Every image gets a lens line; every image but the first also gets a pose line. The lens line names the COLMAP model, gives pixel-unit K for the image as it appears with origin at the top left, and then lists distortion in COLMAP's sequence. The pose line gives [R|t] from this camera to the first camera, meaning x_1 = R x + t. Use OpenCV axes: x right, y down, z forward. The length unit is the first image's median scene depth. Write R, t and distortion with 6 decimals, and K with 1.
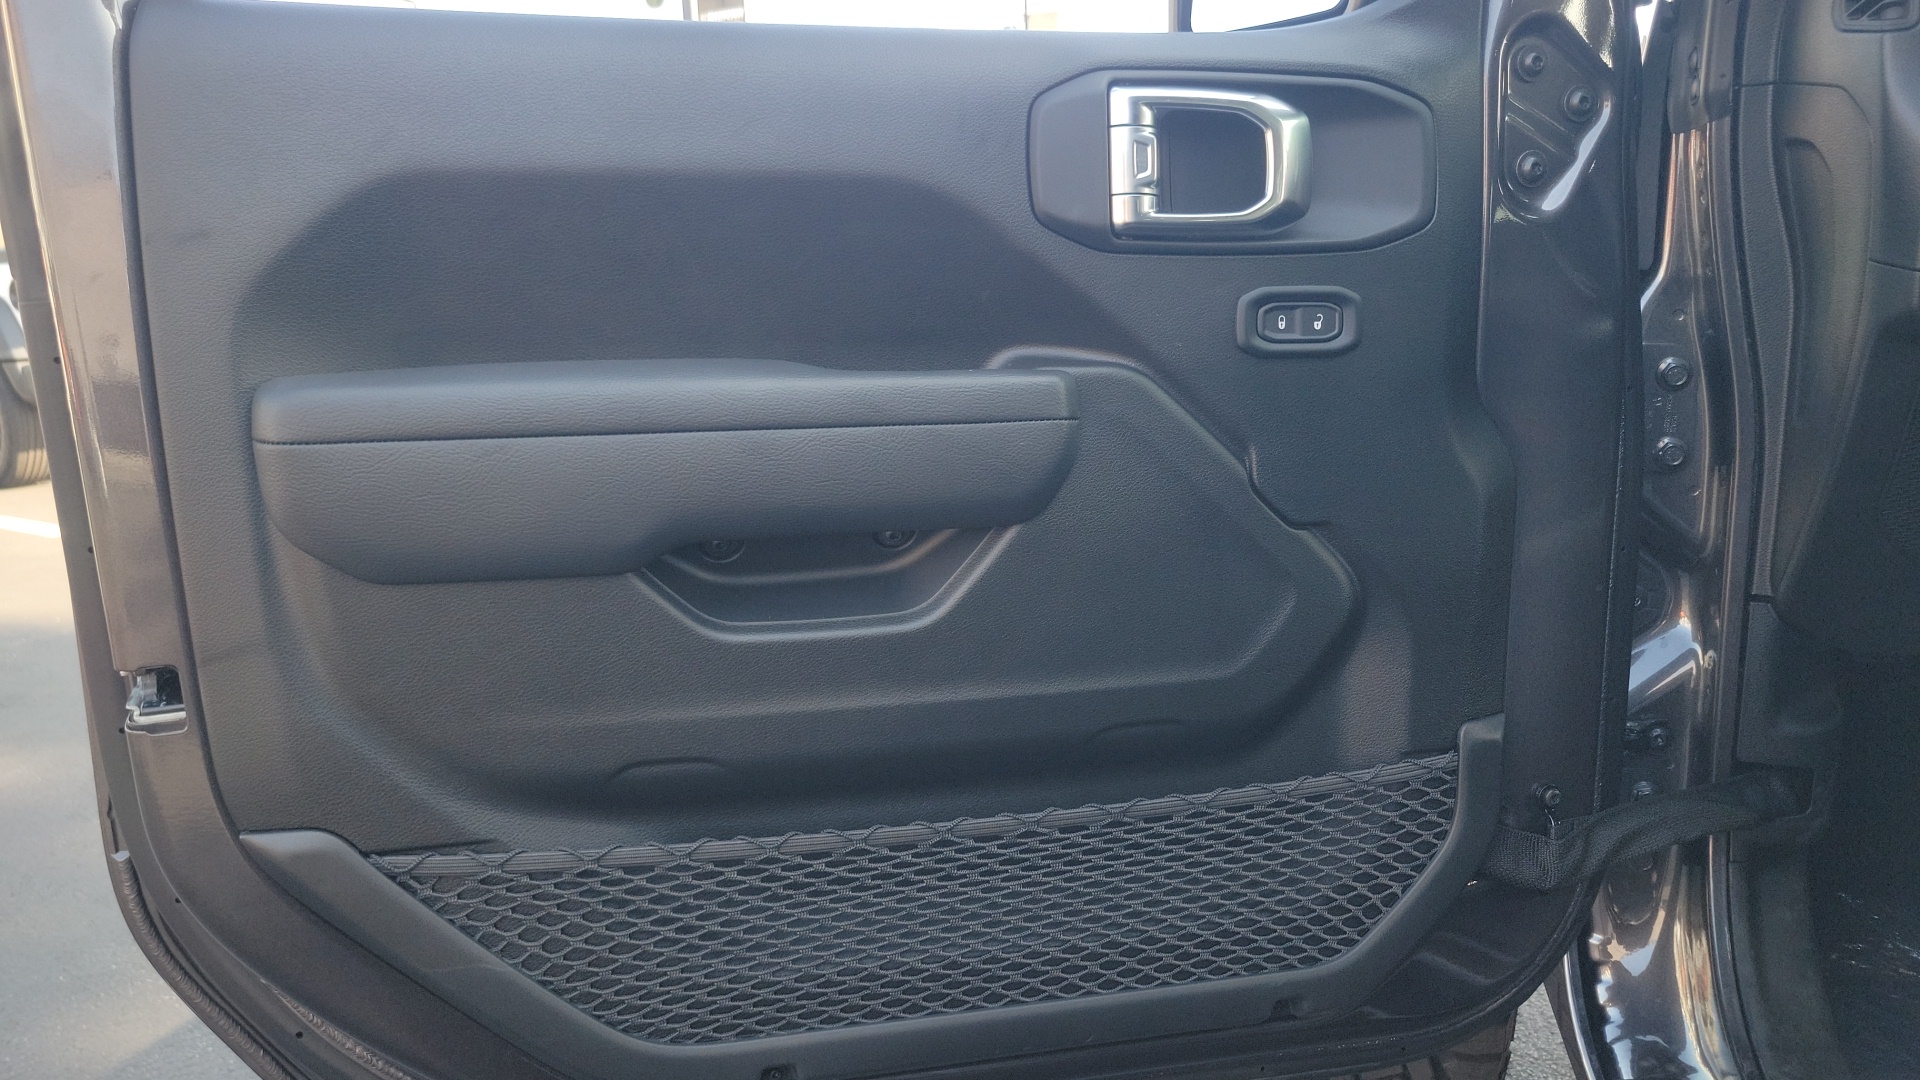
lens RADIAL K [[1487.2, 0, 950.7], [0, 1487.2, 513.0], [0, 0, 1]] dist [-0.001753, -0.007382]
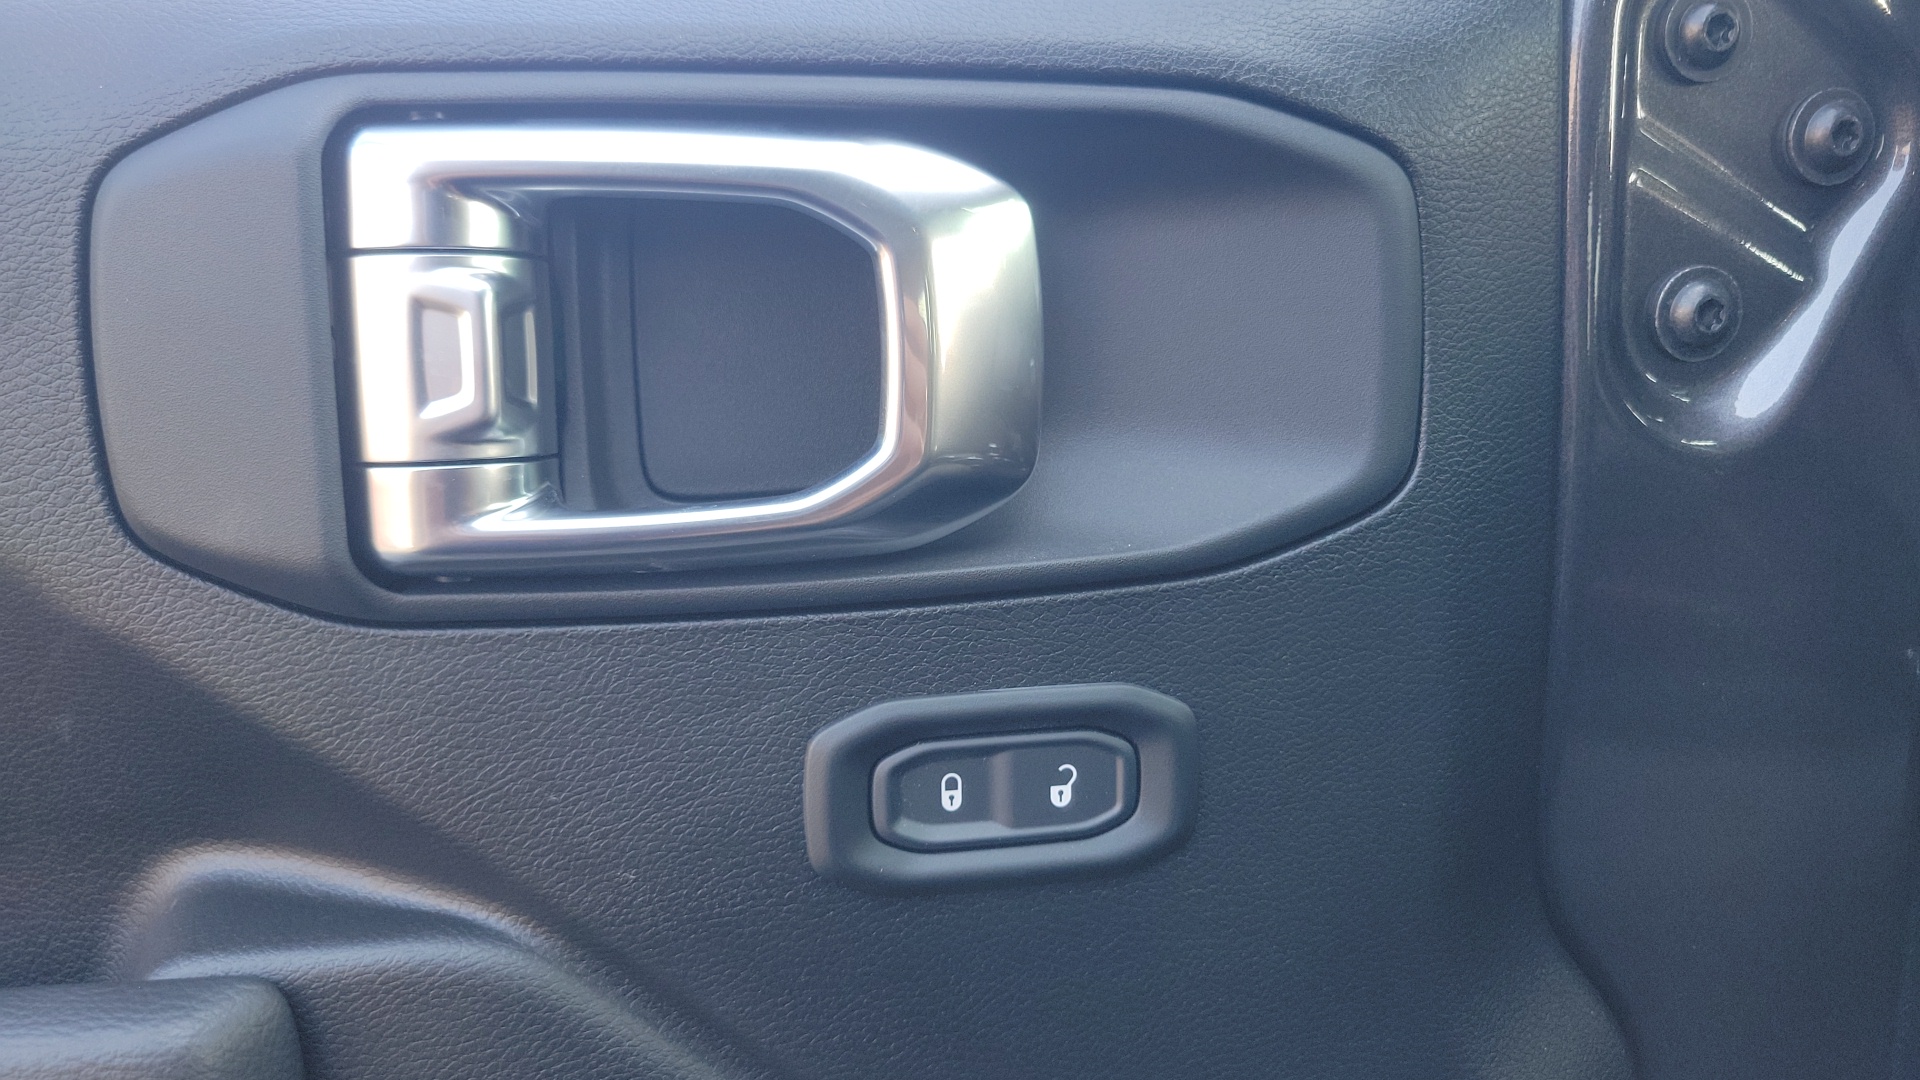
lens RADIAL K [[1487.2, 0, 950.7], [0, 1487.2, 513.0], [0, 0, 1]] dist [-0.001753, -0.007382]
pose [[0.997156, 0.012511, -0.074326, 0.247537], [-0.010849, 0.999683, 0.022720, -0.201704], [0.074587, -0.021849, 0.996975, 0.653540]]
